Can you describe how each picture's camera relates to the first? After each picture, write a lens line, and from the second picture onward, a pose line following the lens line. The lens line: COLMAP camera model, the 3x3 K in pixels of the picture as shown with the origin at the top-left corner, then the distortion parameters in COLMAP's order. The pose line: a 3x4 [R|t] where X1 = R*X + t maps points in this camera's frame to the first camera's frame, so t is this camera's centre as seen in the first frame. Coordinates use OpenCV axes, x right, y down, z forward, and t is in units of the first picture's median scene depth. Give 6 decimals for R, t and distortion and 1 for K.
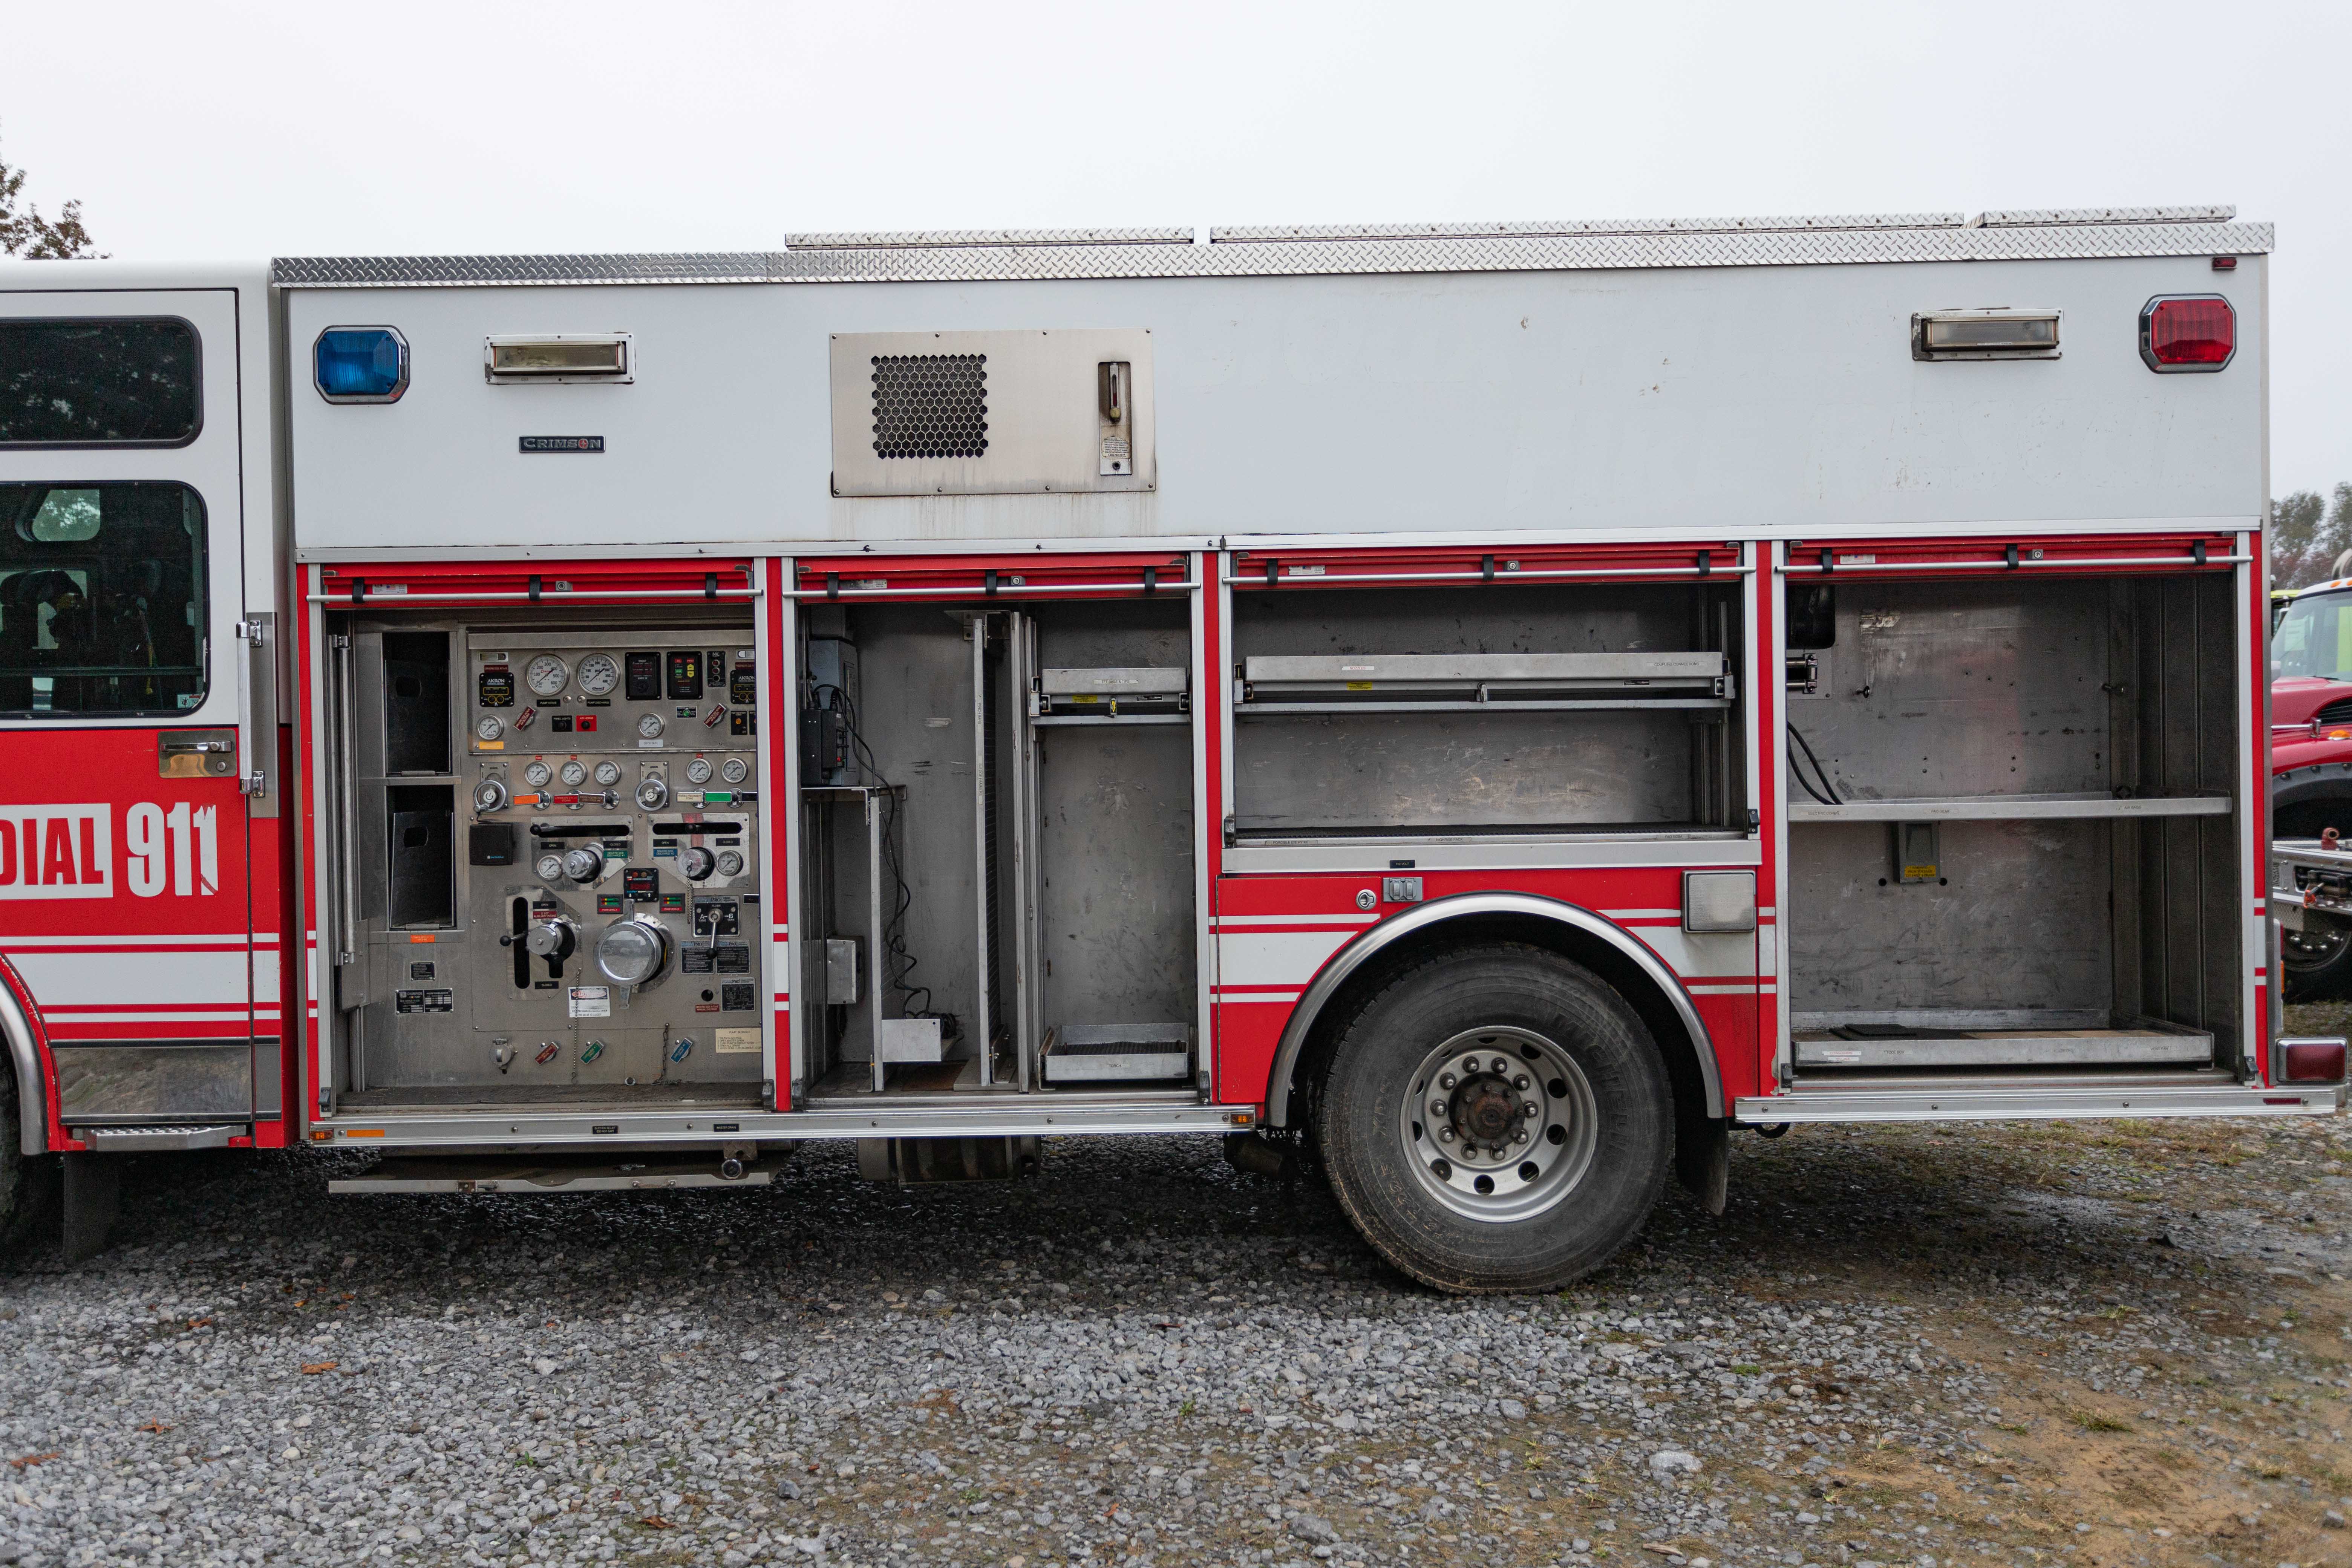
lens RADIAL K [[1846.0, 0, 1176.0], [0, 1846.0, 784.0], [0, 0, 1]] dist [0.012358, 0.000829]
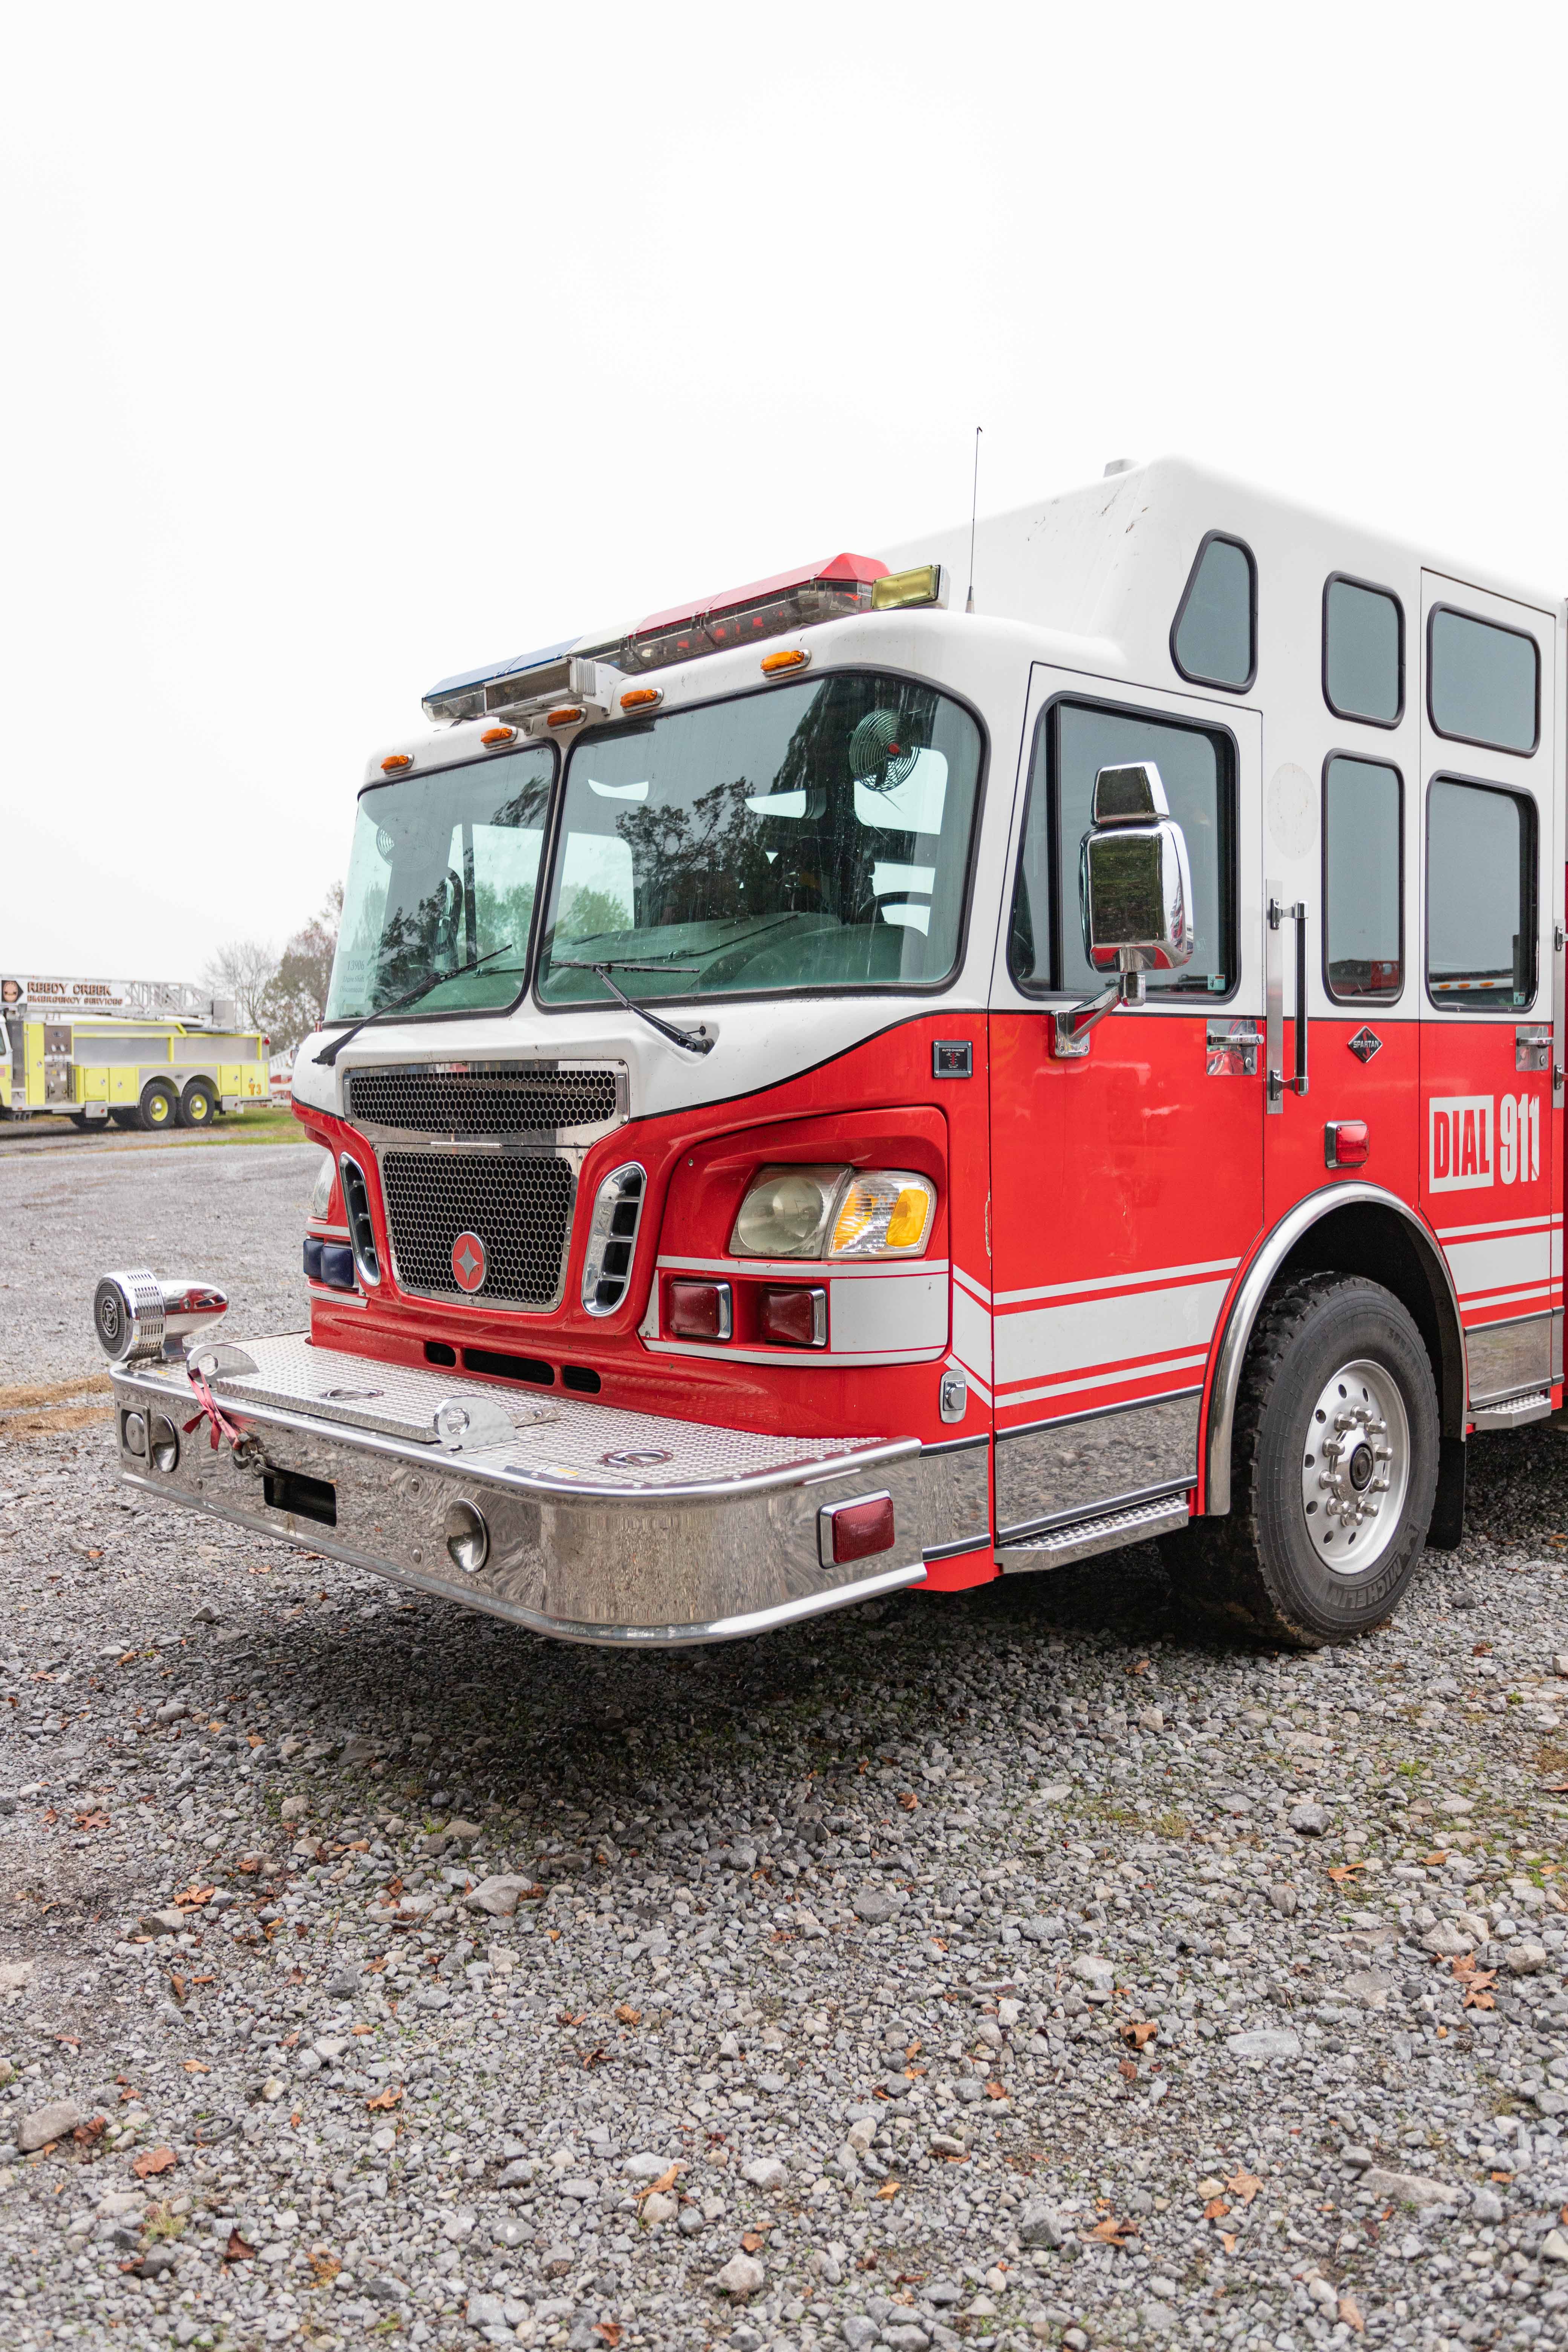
lens RADIAL K [[1846.0, 0, 784.0], [0, 1846.0, 1176.0], [0, 0, 1]] dist [0.012358, 0.000829]
pose [[0.712032, -0.032936, 0.701374, -1.599549], [0.012866, 0.999344, 0.033866, 0.015880], [-0.702029, -0.015090, 0.711989, 0.551544]]
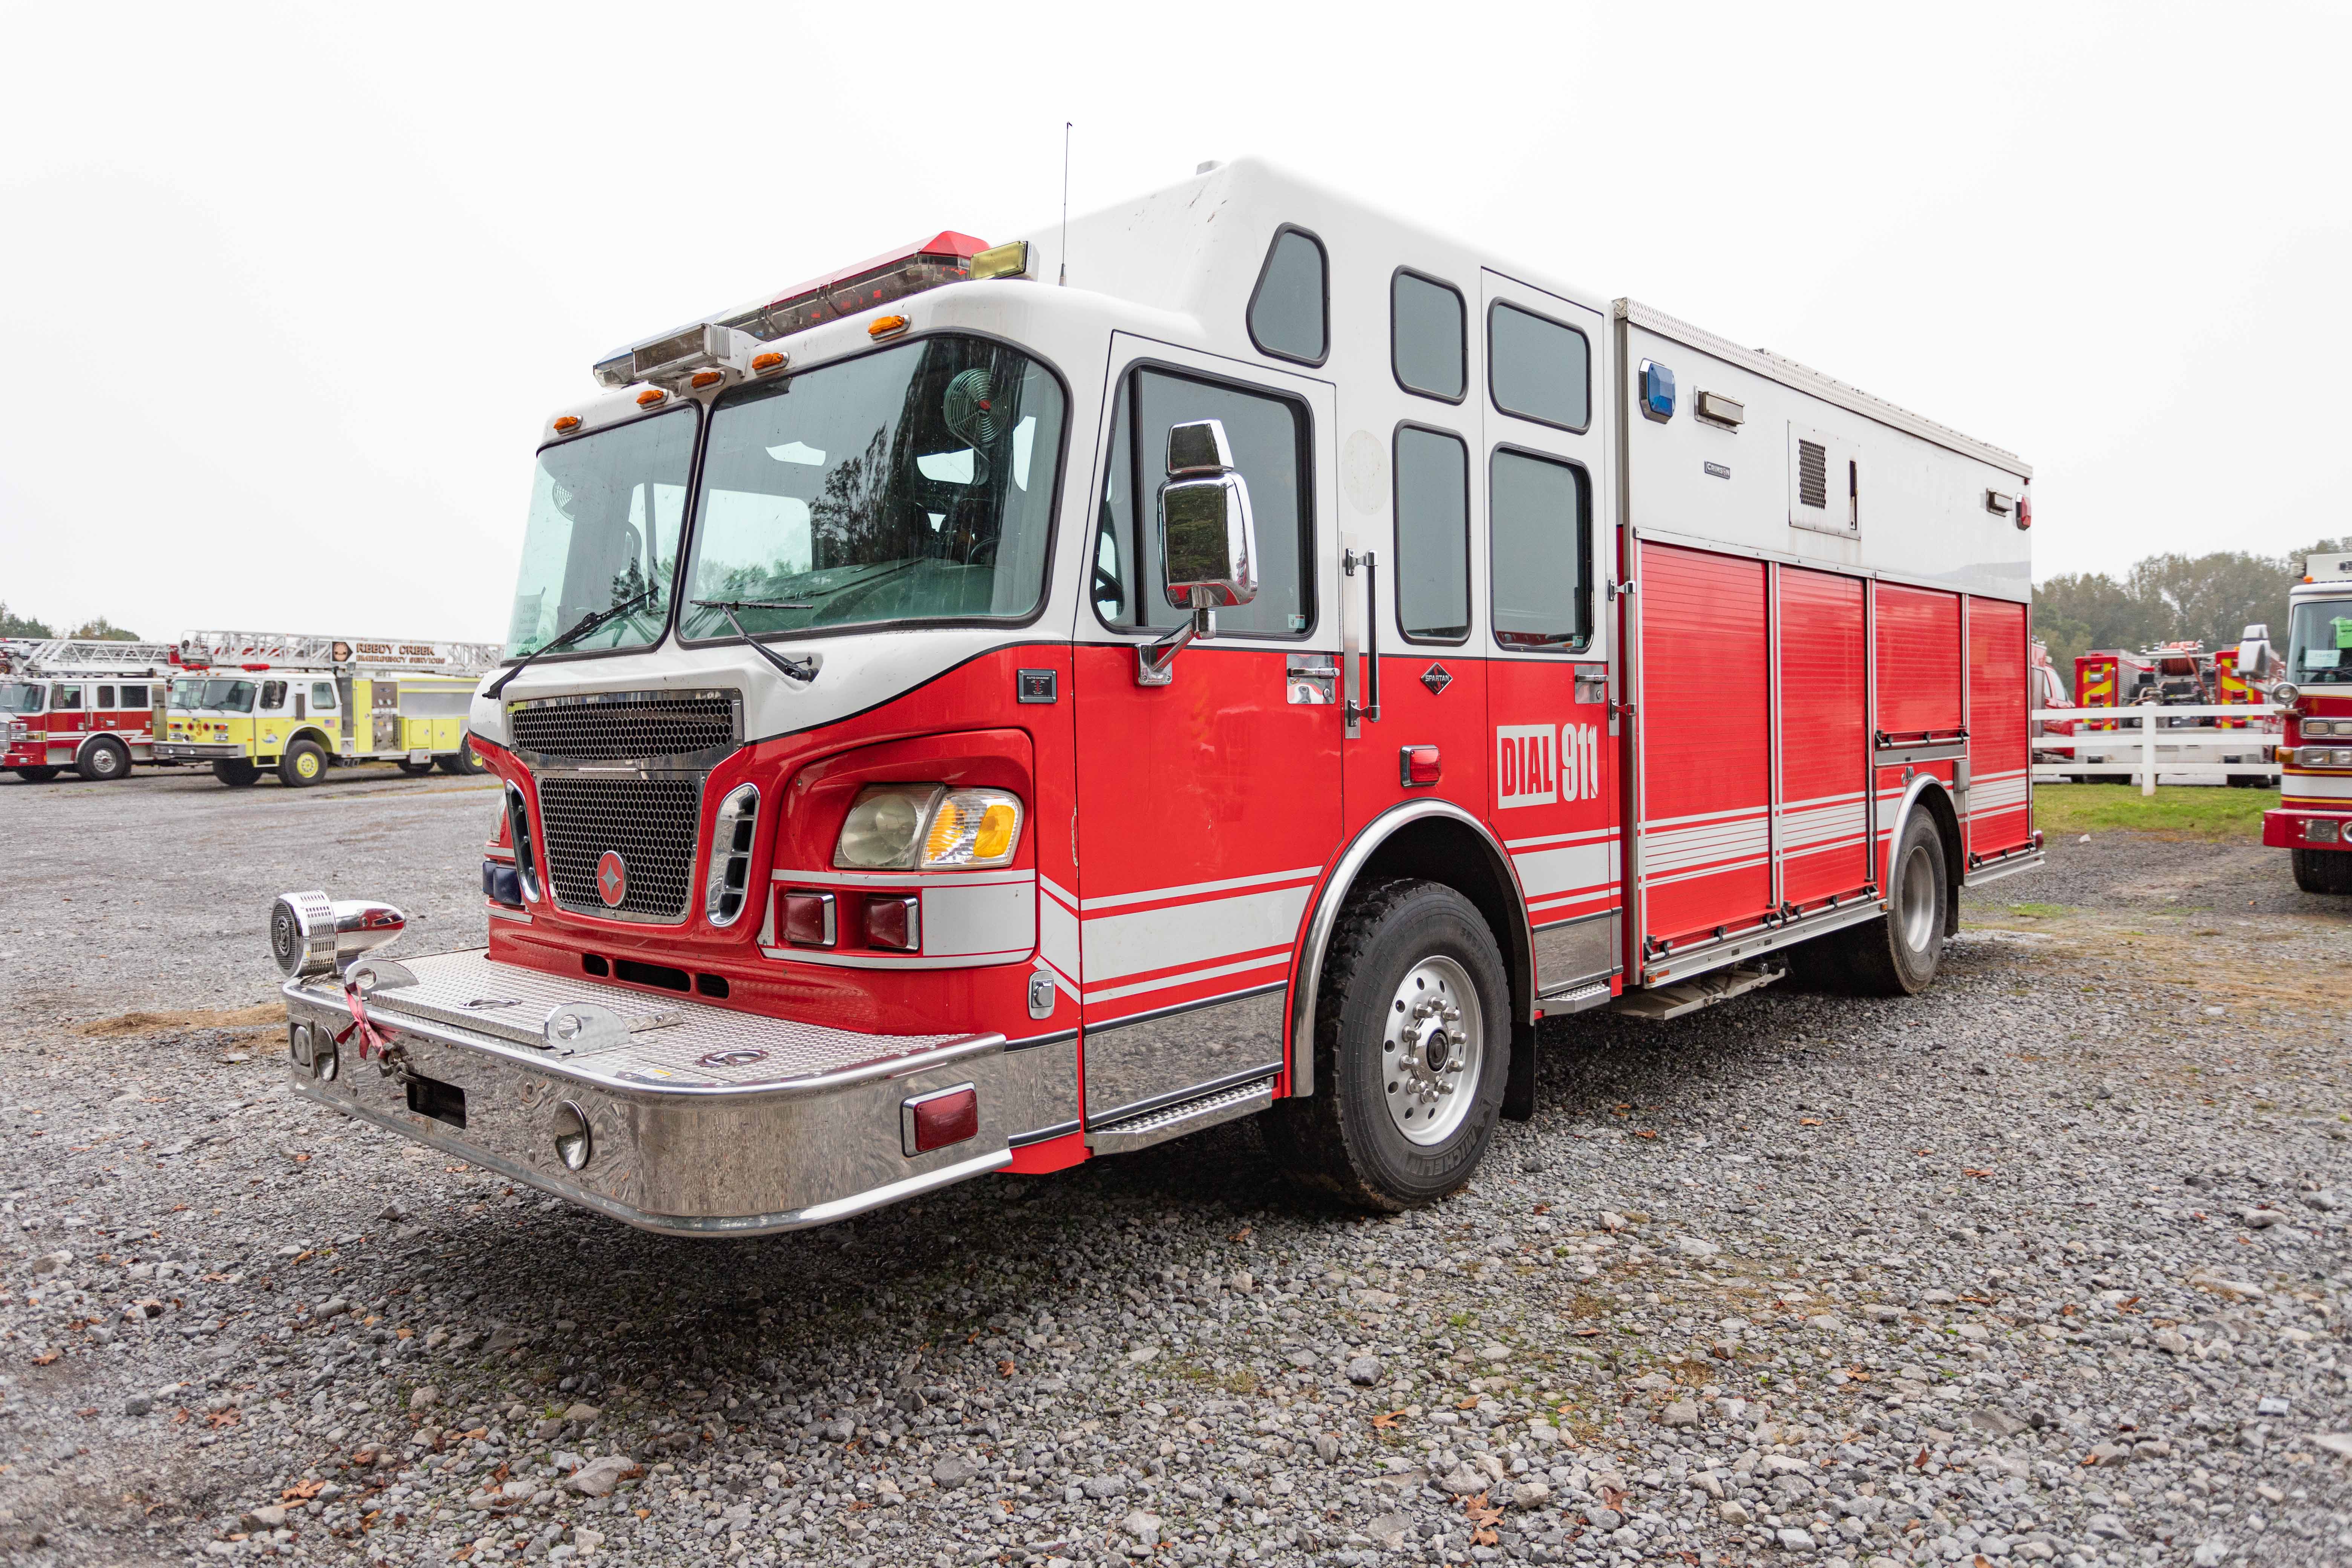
lens RADIAL K [[1573.3, 0, 1181.3], [0, 1573.3, 776.2], [0, 0, 1]] dist [0.003112, 0.003919]
pose [[0.647152, -0.022733, 0.762022, -1.520388], [0.018899, 0.999727, 0.013775, 0.025894], [-0.762127, 0.005487, 0.647404, 0.536638]]
